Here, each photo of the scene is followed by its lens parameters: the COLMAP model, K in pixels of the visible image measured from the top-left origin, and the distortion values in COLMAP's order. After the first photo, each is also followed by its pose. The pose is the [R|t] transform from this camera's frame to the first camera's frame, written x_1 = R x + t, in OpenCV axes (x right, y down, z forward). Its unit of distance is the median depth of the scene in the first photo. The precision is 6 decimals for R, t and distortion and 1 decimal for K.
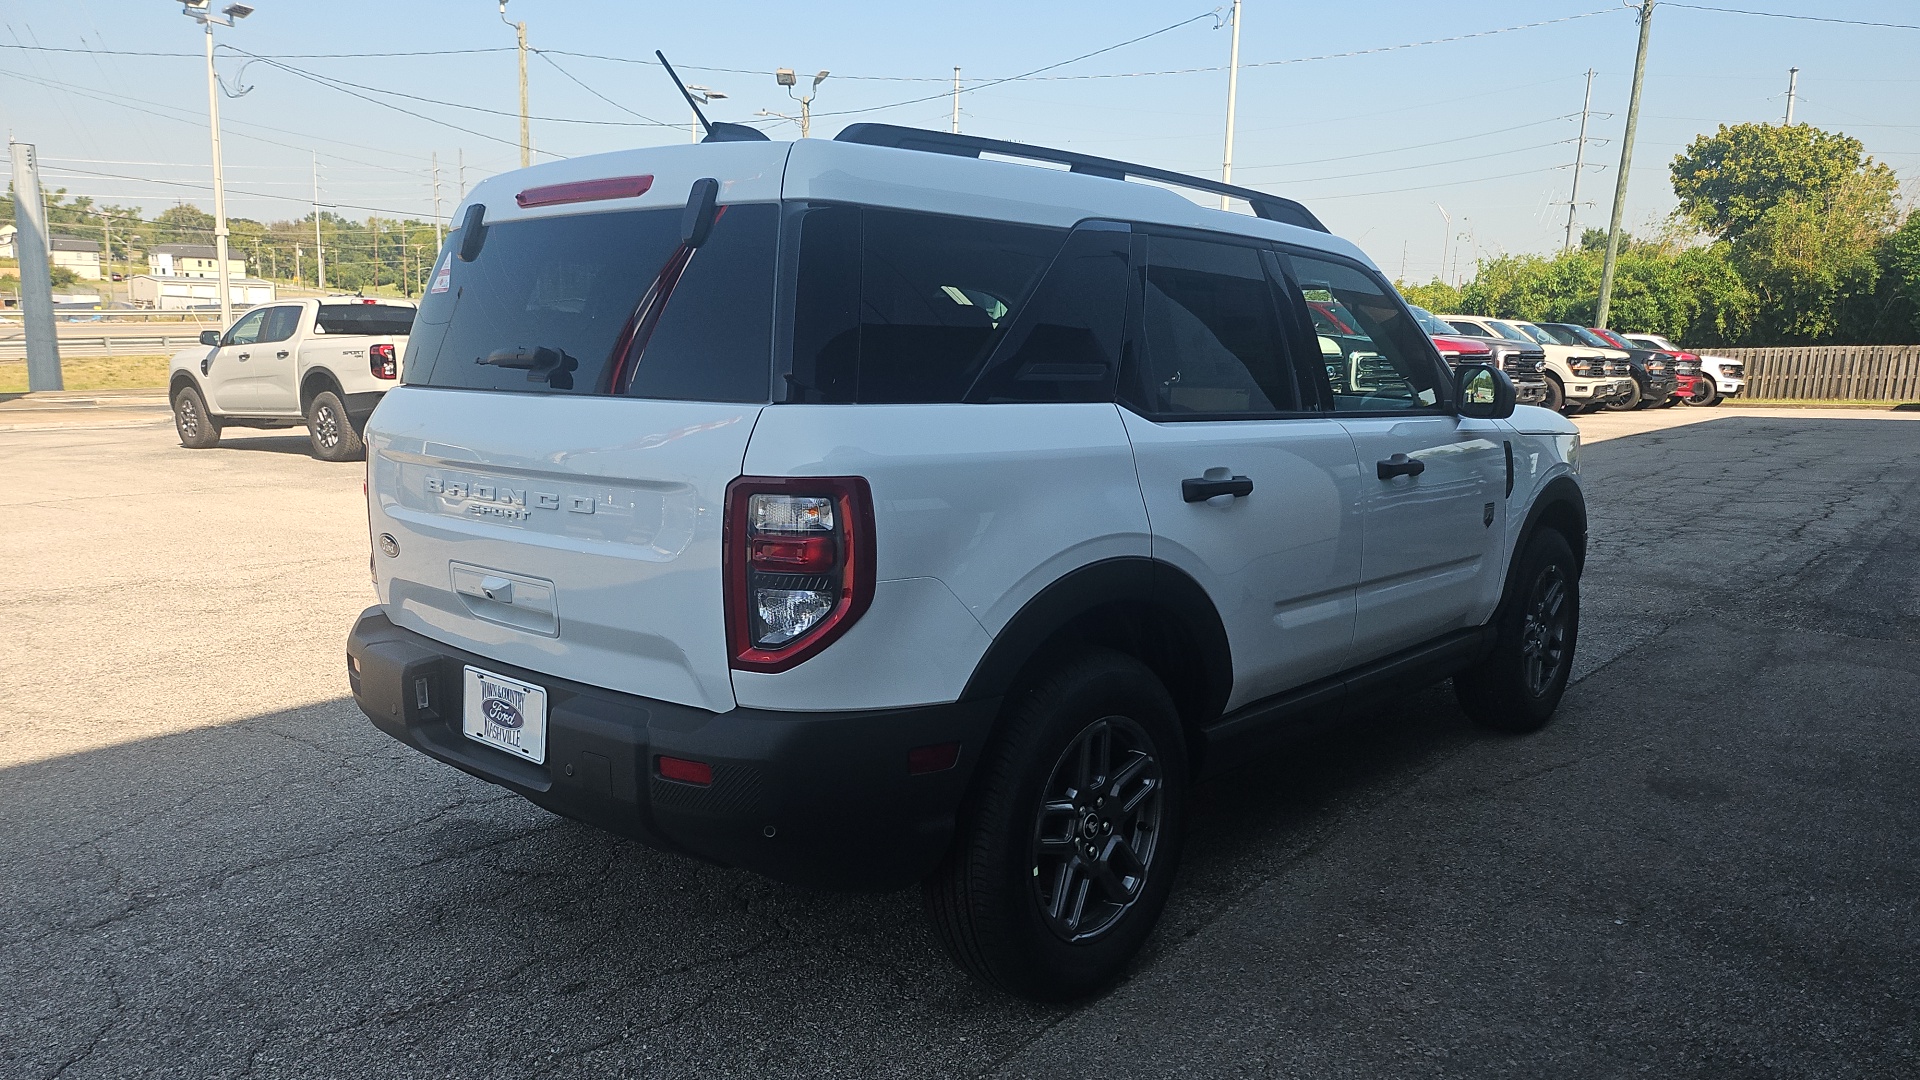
lens RADIAL K [[1363.6, 0, 956.7], [0, 1363.6, 564.9], [0, 0, 1]] dist [0.075418, -0.102644]
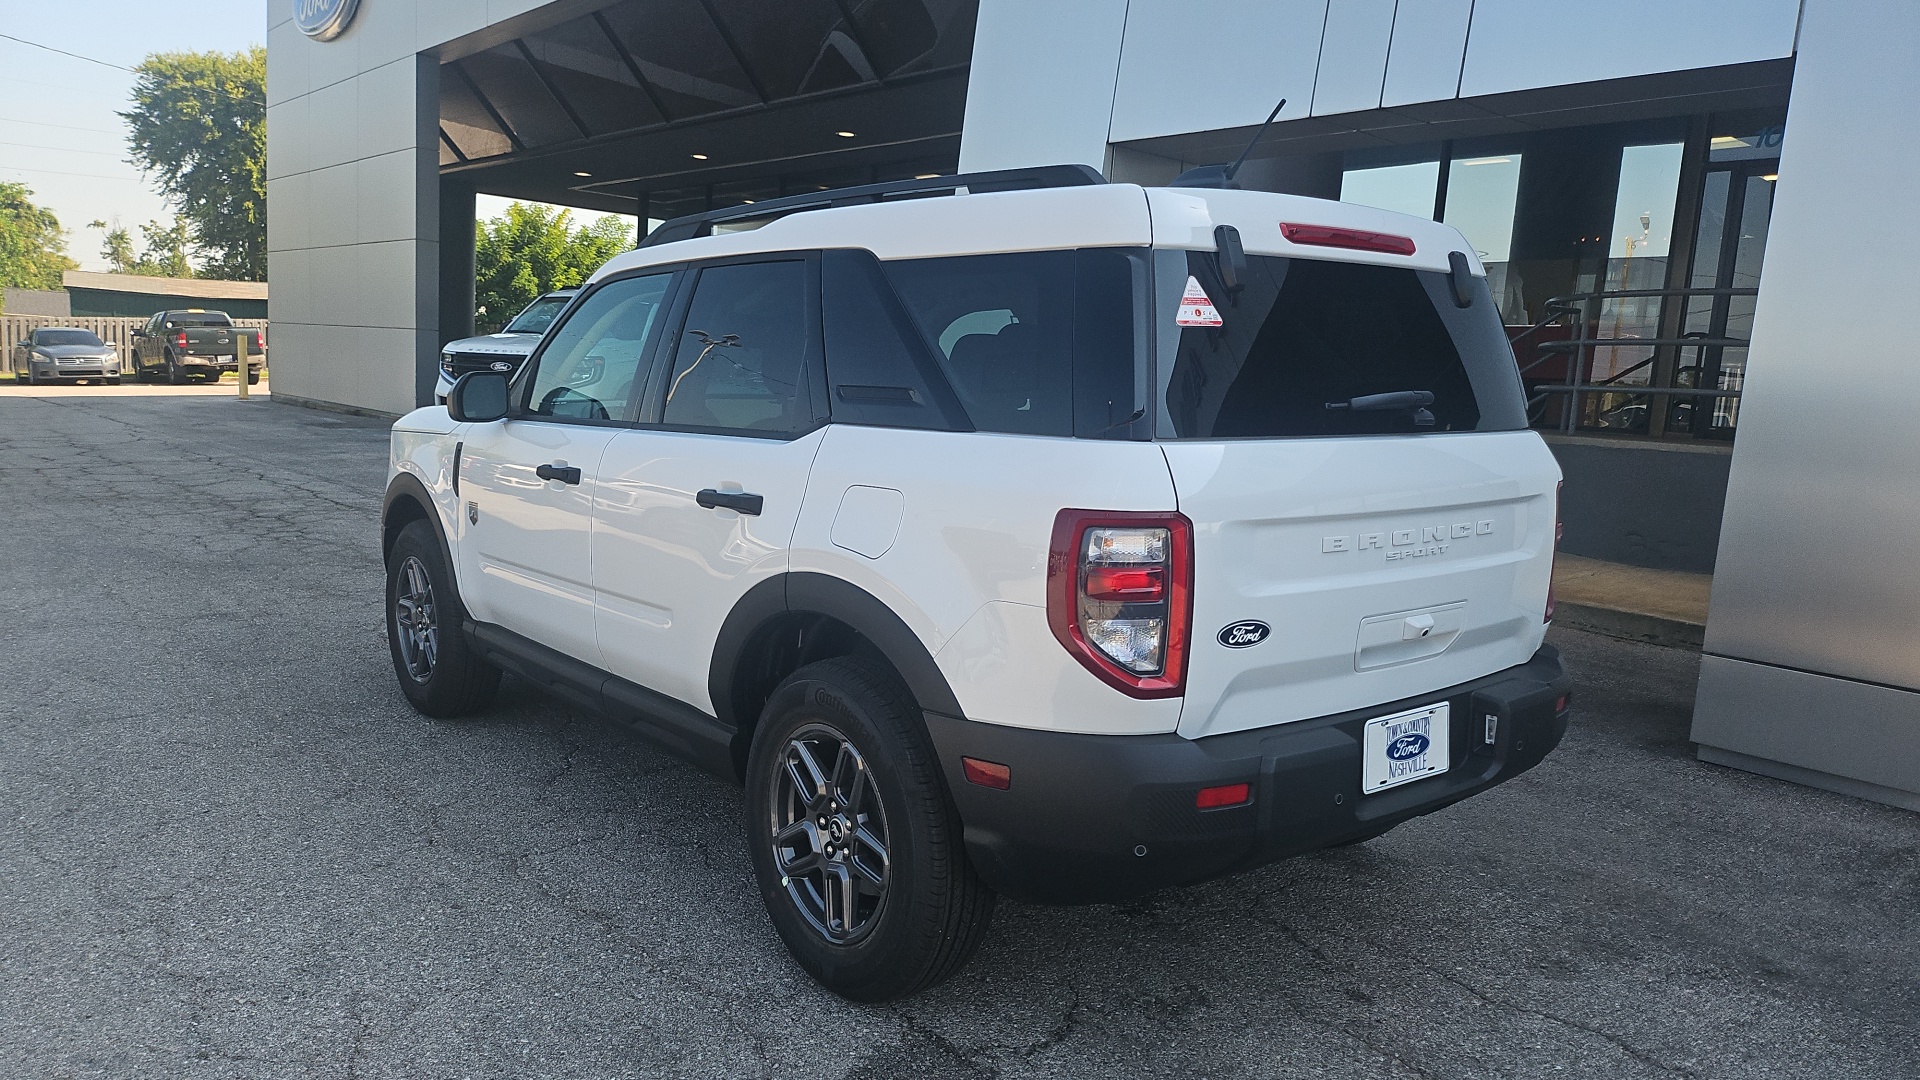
lens RADIAL K [[1363.6, 0, 956.7], [0, 1363.6, 564.9], [0, 0, 1]] dist [0.075418, -0.102644]
pose [[0.160632, -0.152128, 0.975220, -1.355527], [0.127306, 0.982991, 0.132371, -0.203375], [-0.978770, 0.102888, 0.177267, 1.124065]]
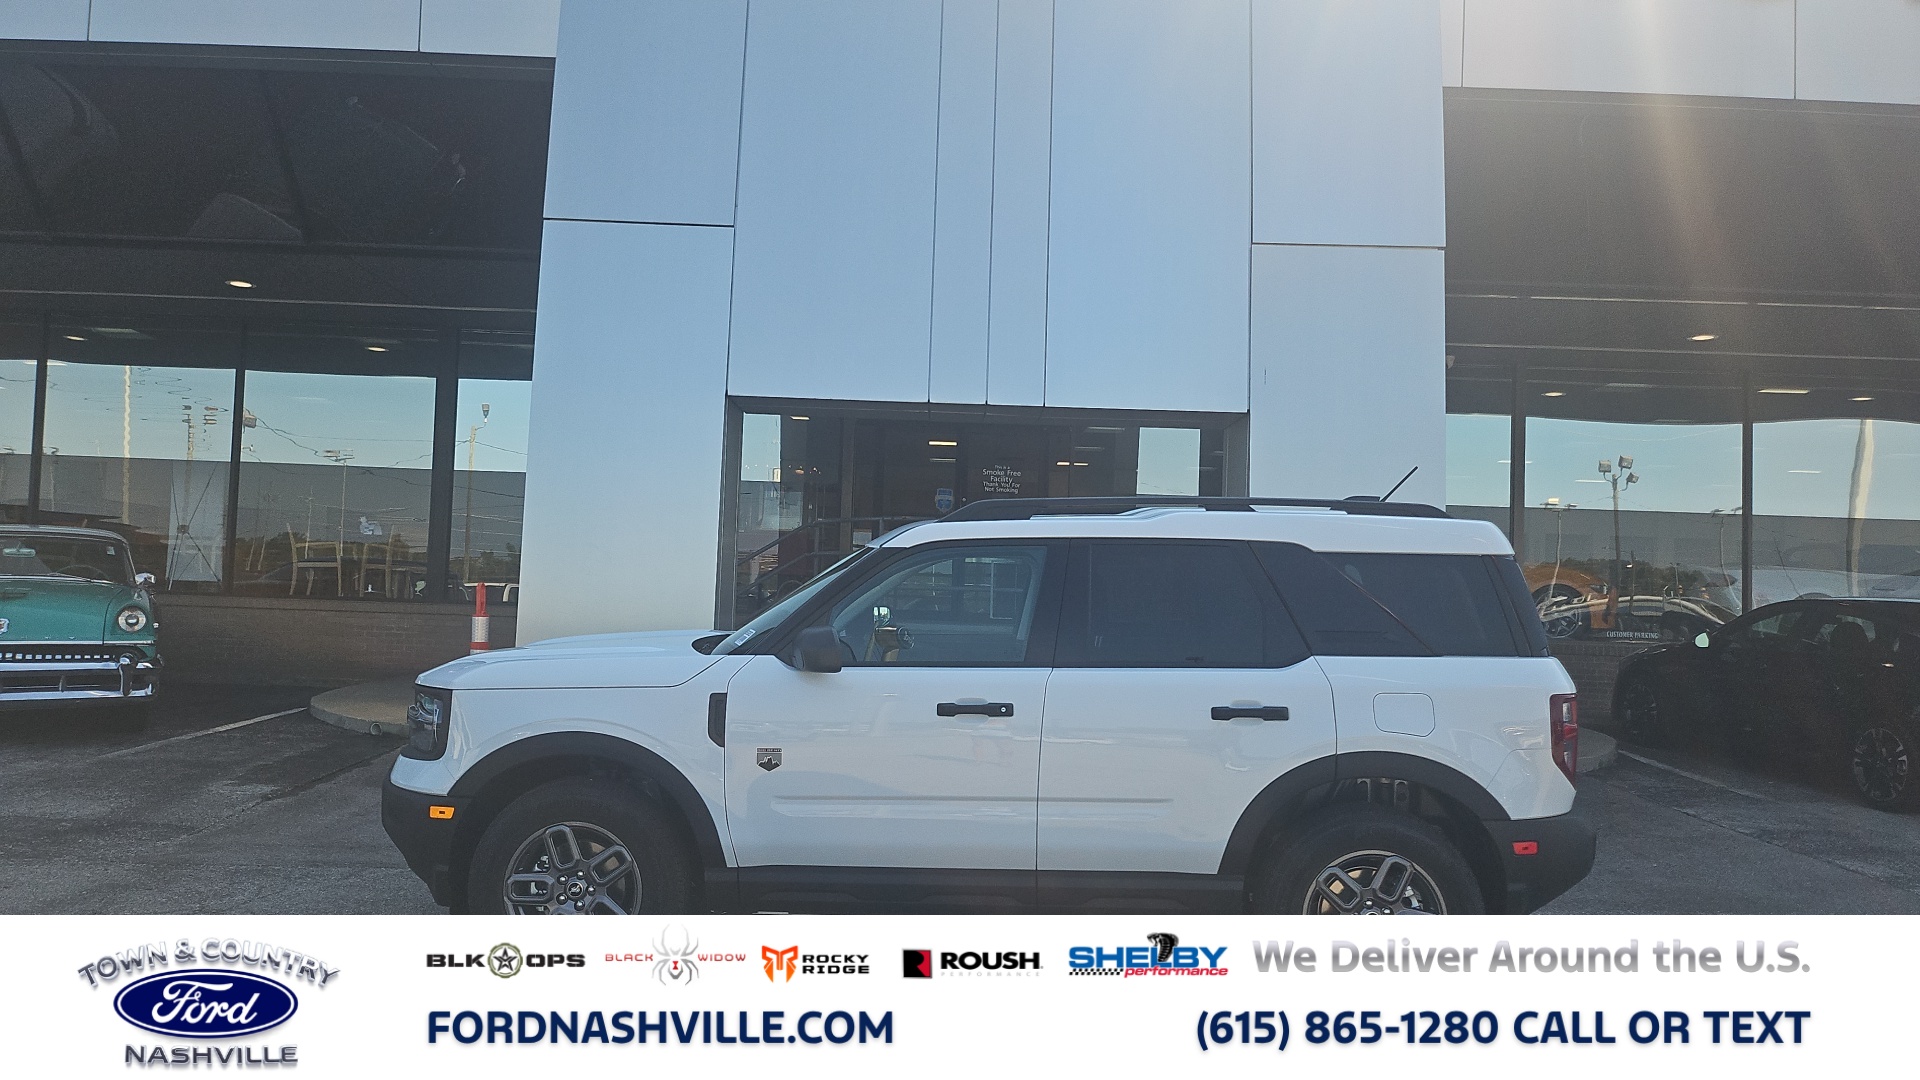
lens RADIAL K [[1368.5, 0, 943.9], [0, 1368.5, 548.3], [0, 0, 1]] dist [0.071327, -0.073880]
pose [[-0.646541, -0.017654, 0.762675, -1.293343], [0.090180, 0.990954, 0.099386, -0.521561], [-0.757530, 0.133035, -0.639100, 2.802473]]
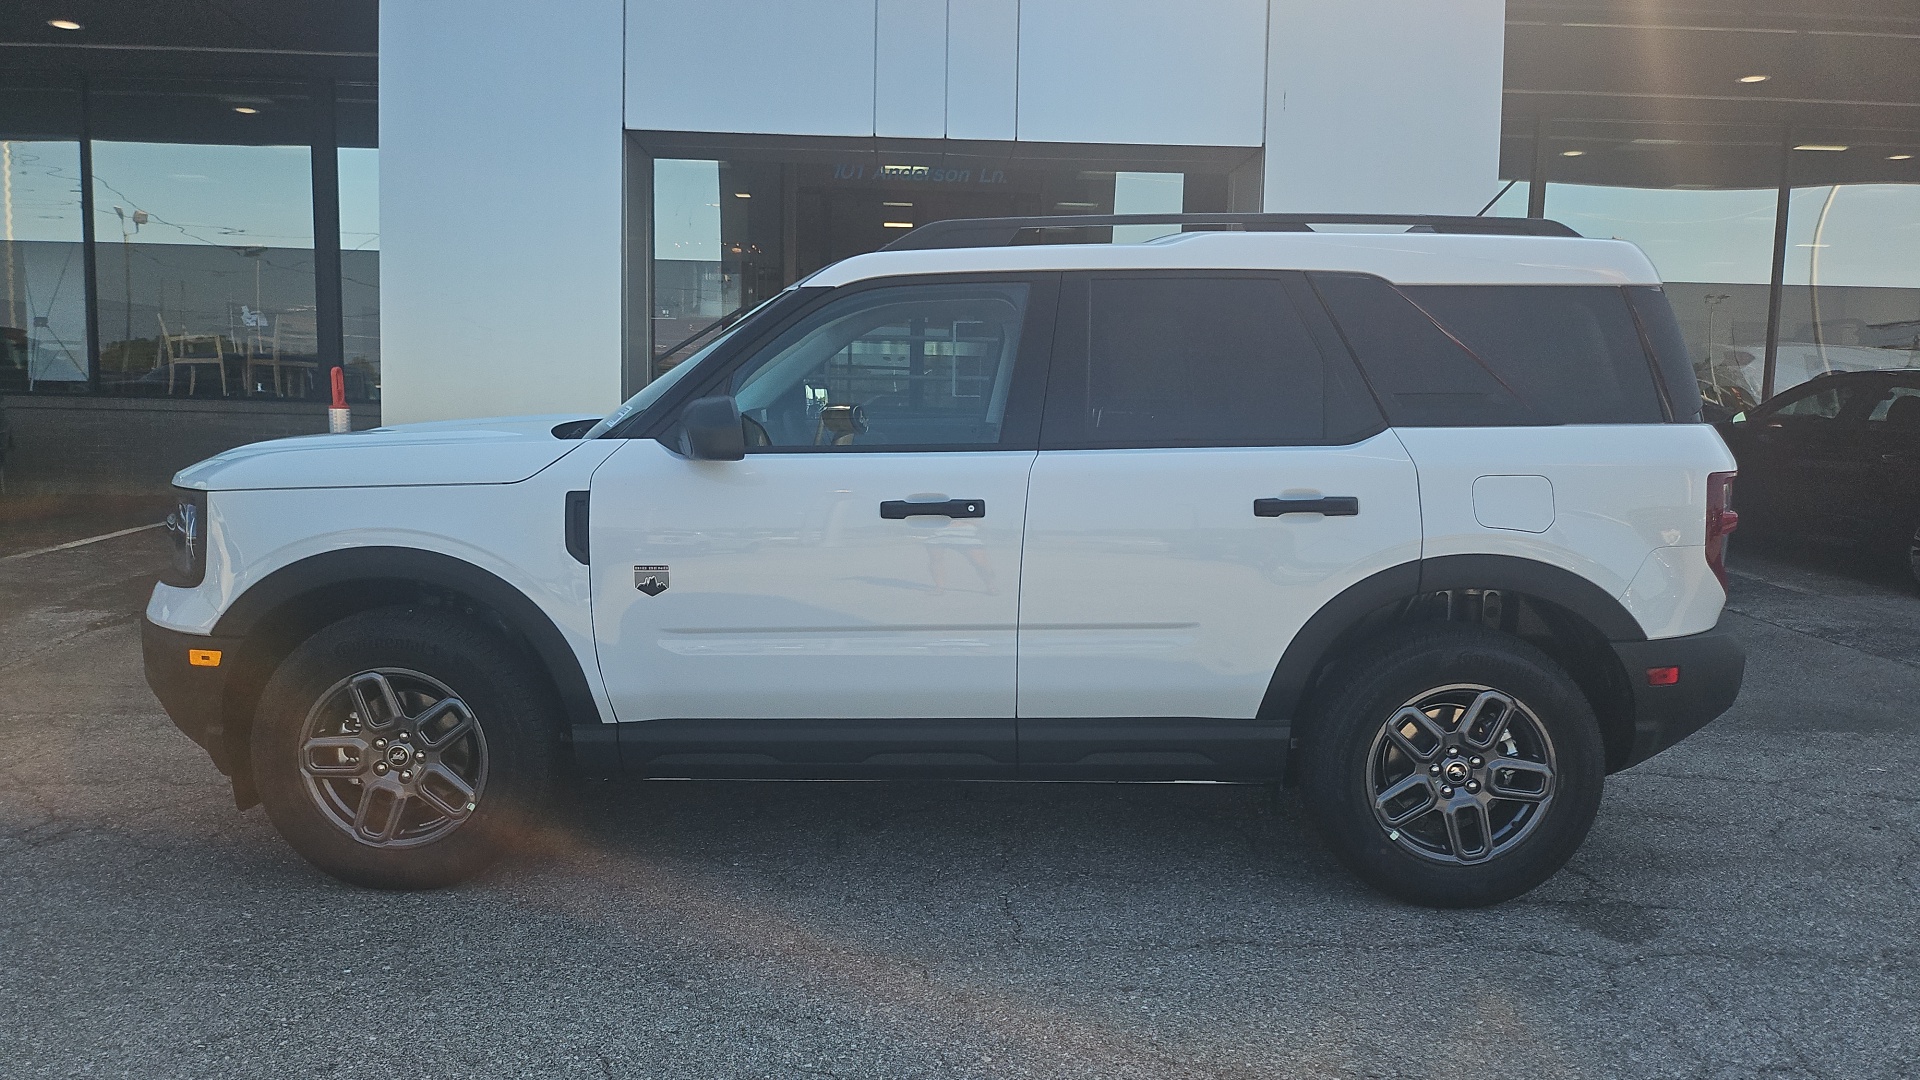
lens RADIAL K [[1368.5, 0, 943.9], [0, 1368.5, 548.3], [0, 0, 1]] dist [0.071327, -0.073880]
pose [[-0.667073, -0.114245, 0.736181, -0.960251], [0.100644, 0.965293, 0.240997, -0.417325], [-0.738163, 0.234855, -0.632423, 2.508054]]
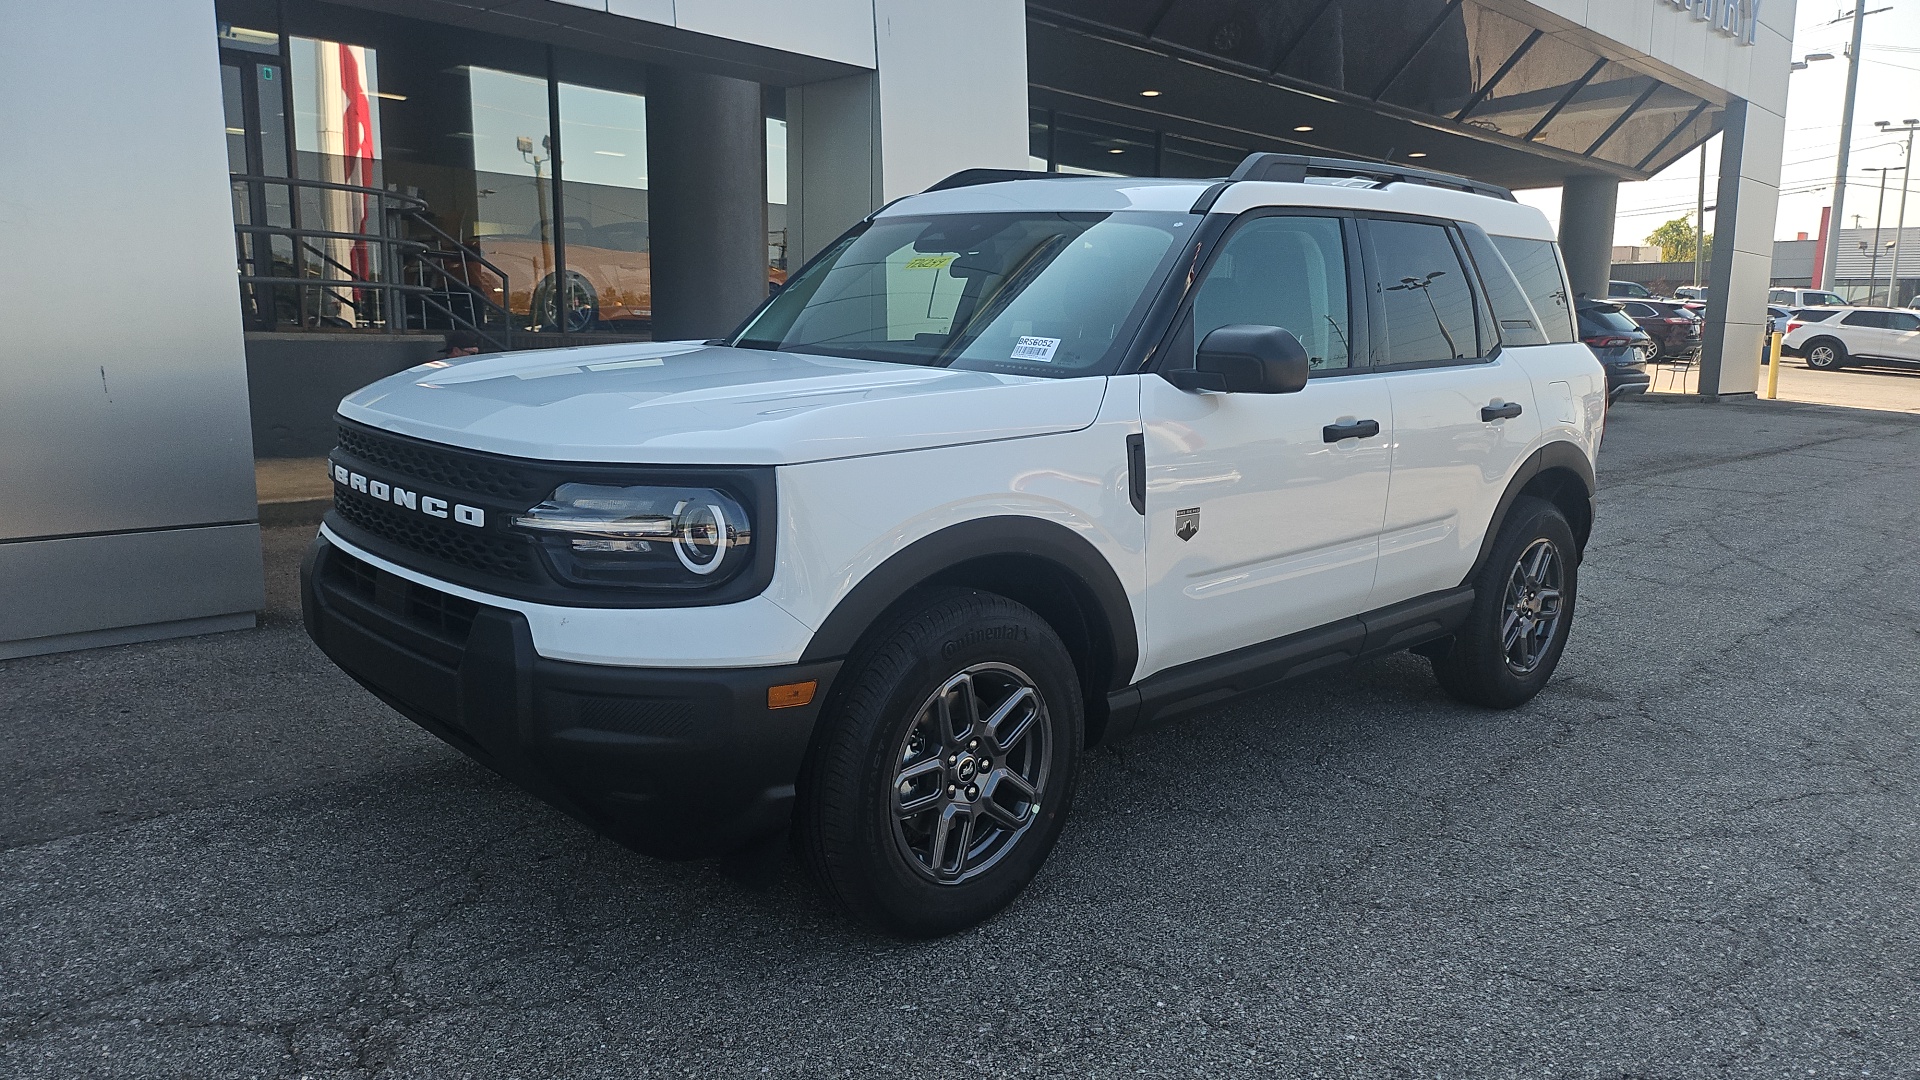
lens RADIAL K [[1368.5, 0, 943.9], [0, 1368.5, 548.3], [0, 0, 1]] dist [0.071327, -0.073880]
pose [[-0.996811, -0.049382, 0.062686, 0.226477], [-0.025880, 0.943125, 0.331428, -0.478069], [-0.075488, 0.328749, -0.941396, 3.033533]]
